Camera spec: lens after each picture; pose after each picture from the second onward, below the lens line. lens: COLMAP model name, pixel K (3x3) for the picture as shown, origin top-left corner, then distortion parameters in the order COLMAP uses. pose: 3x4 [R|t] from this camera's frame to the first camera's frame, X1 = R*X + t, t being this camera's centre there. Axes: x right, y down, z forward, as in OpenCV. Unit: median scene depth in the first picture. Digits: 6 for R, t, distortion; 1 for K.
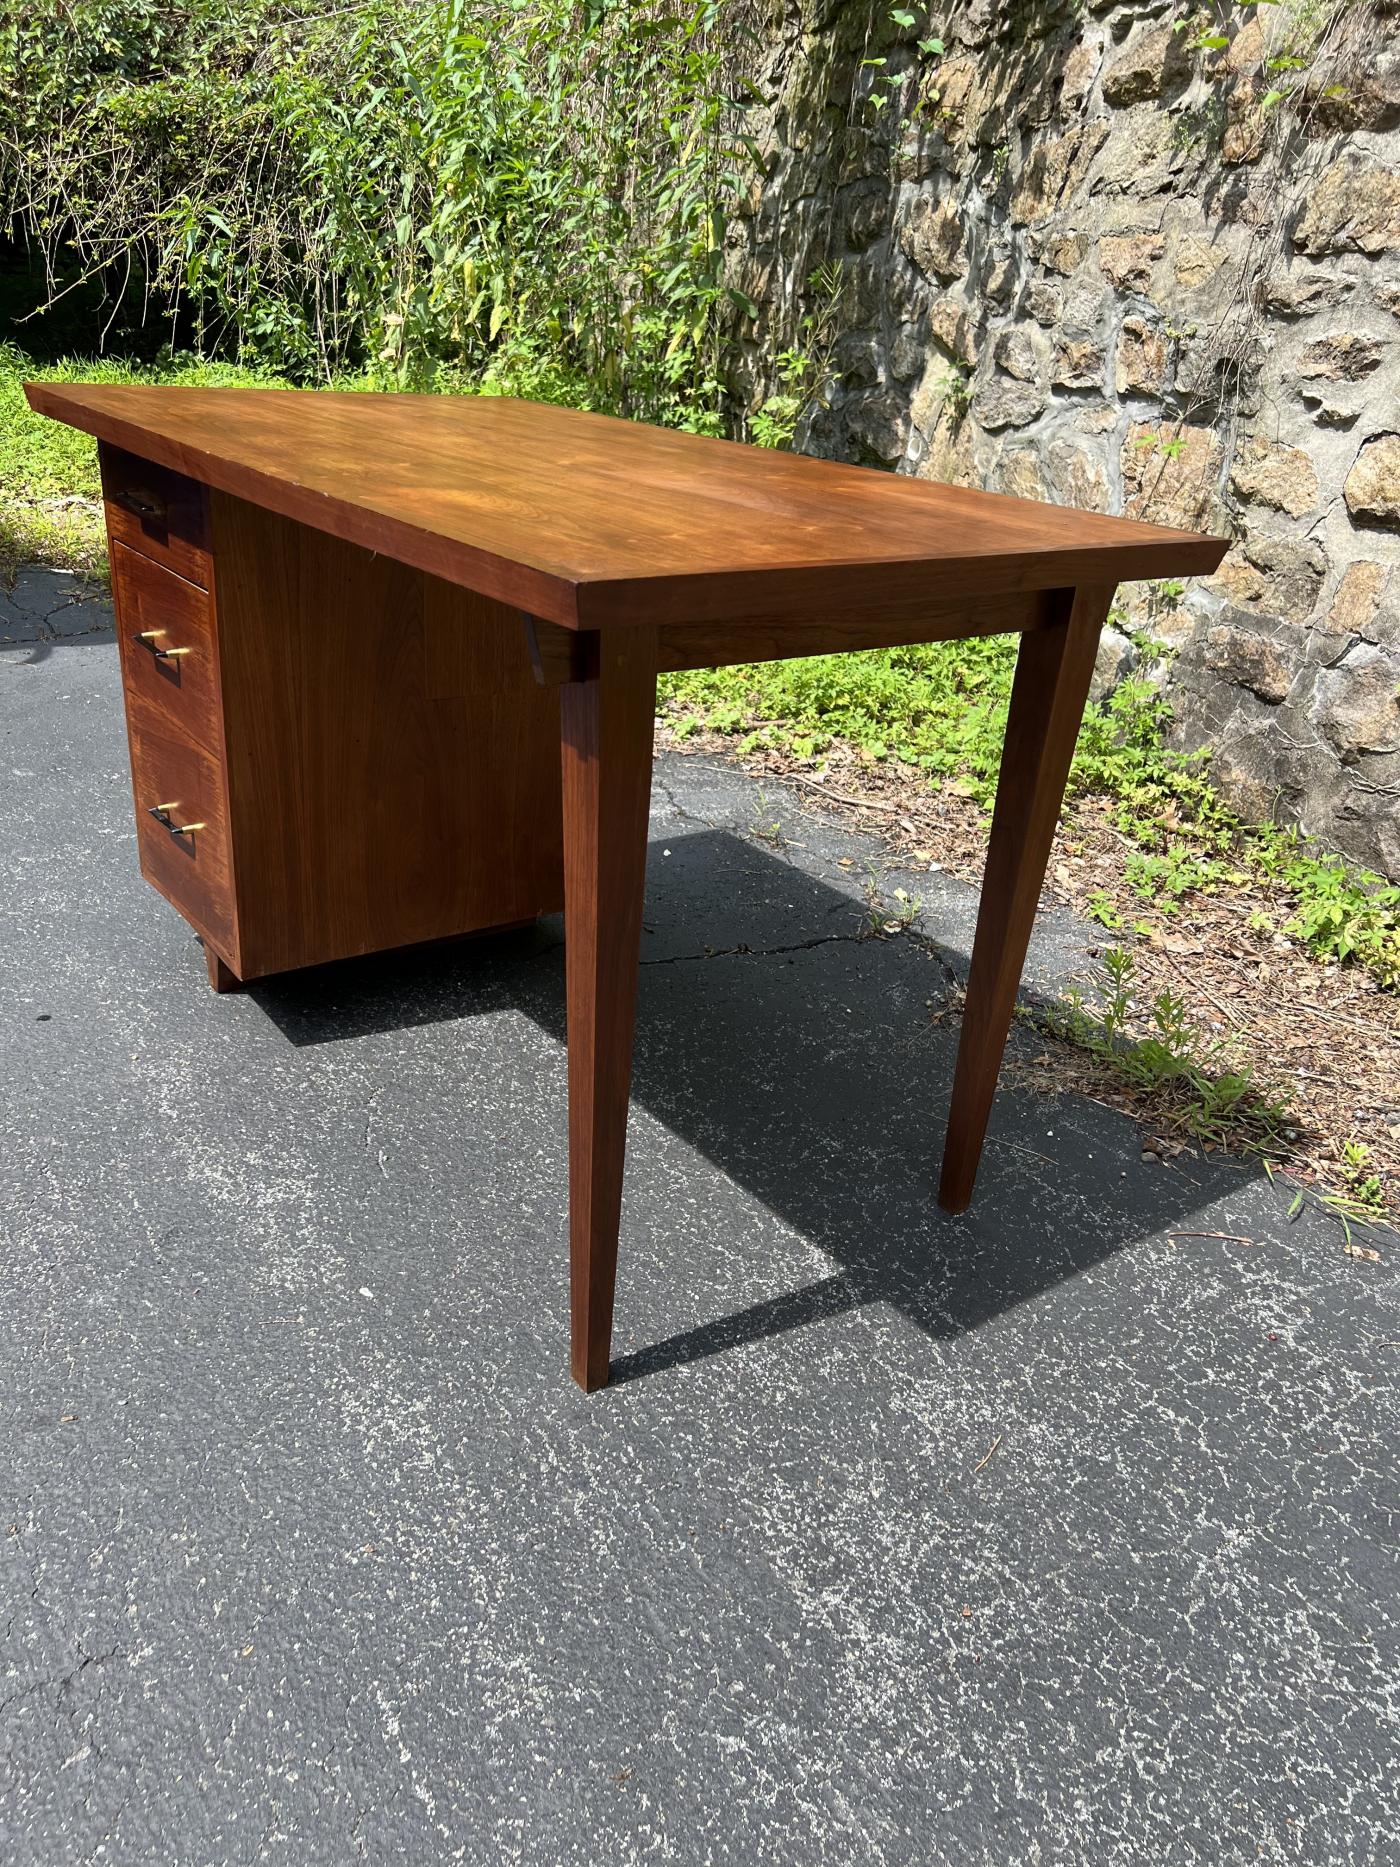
lens RADIAL K [[1501.4, 0, 733.7], [0, 1501.4, 932.6], [0, 0, 1]] dist [0.039541, -0.046066]
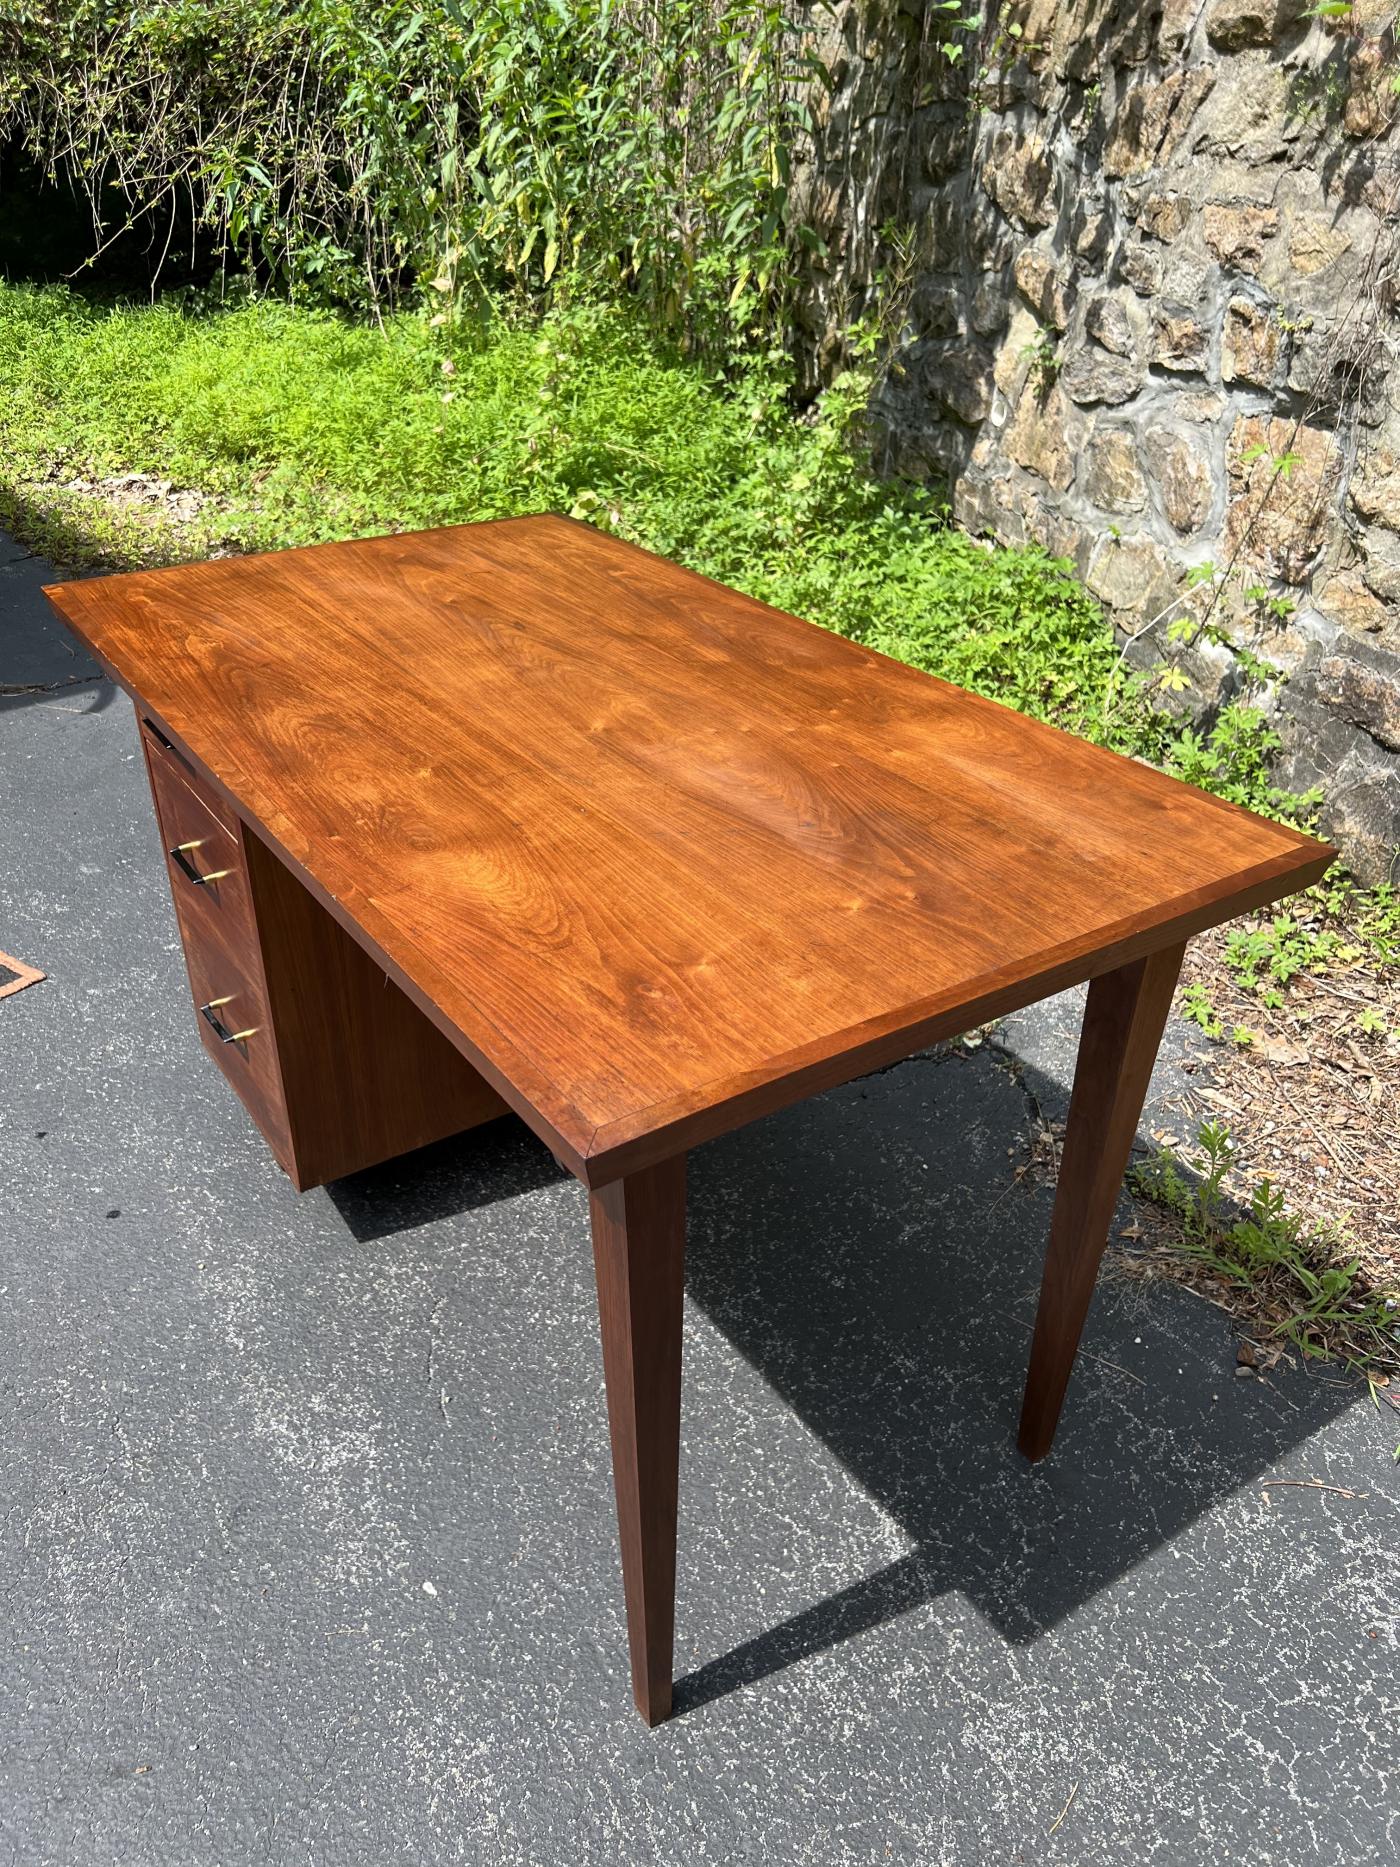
lens RADIAL K [[1503.6, 0, 700.0], [0, 1503.6, 933.5], [0, 0, 1]] dist [0.026312, -0.036062]
pose [[0.995998, -0.020496, -0.086998, 0.015234], [0.030539, 0.992812, 0.115726, -0.156861], [0.084001, -0.117920, 0.989464, 0.042358]]
